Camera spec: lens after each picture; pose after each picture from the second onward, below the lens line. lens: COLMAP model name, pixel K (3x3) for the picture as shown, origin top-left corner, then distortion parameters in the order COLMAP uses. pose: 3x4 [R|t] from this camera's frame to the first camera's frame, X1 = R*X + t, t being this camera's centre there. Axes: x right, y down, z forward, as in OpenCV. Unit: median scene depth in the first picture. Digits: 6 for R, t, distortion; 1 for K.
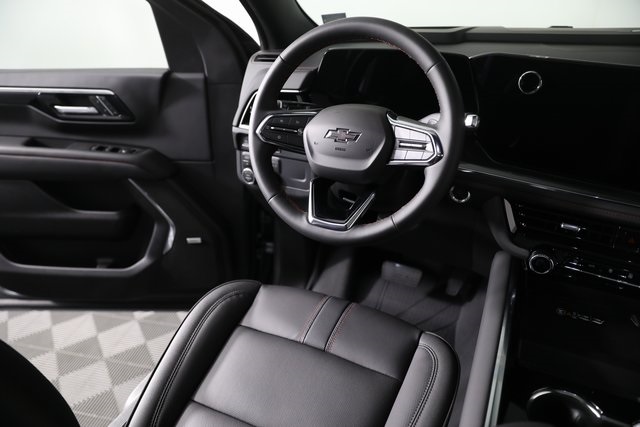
lens RADIAL K [[433.2, 0, 320.0], [0, 433.2, 213.5], [0, 0, 1]] dist [-0.108914, 0.079140]
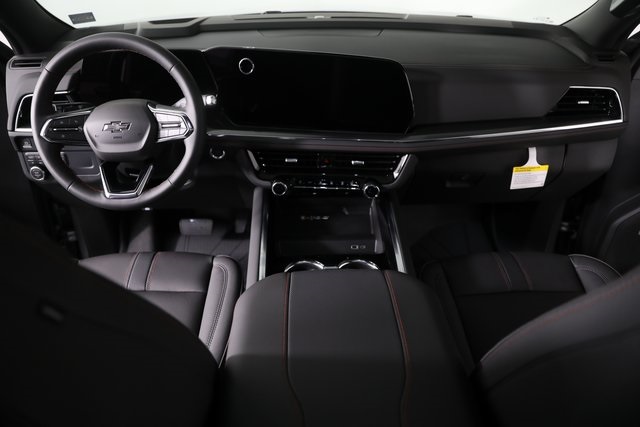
lens RADIAL K [[433.2, 0, 320.0], [0, 433.2, 213.5], [0, 0, 1]] dist [-0.108914, 0.079140]
pose [[0.872748, -0.244667, 0.422432, -0.014971], [0.207724, 0.969213, 0.132198, 0.030534], [-0.441771, -0.027627, 0.896702, -0.399998]]
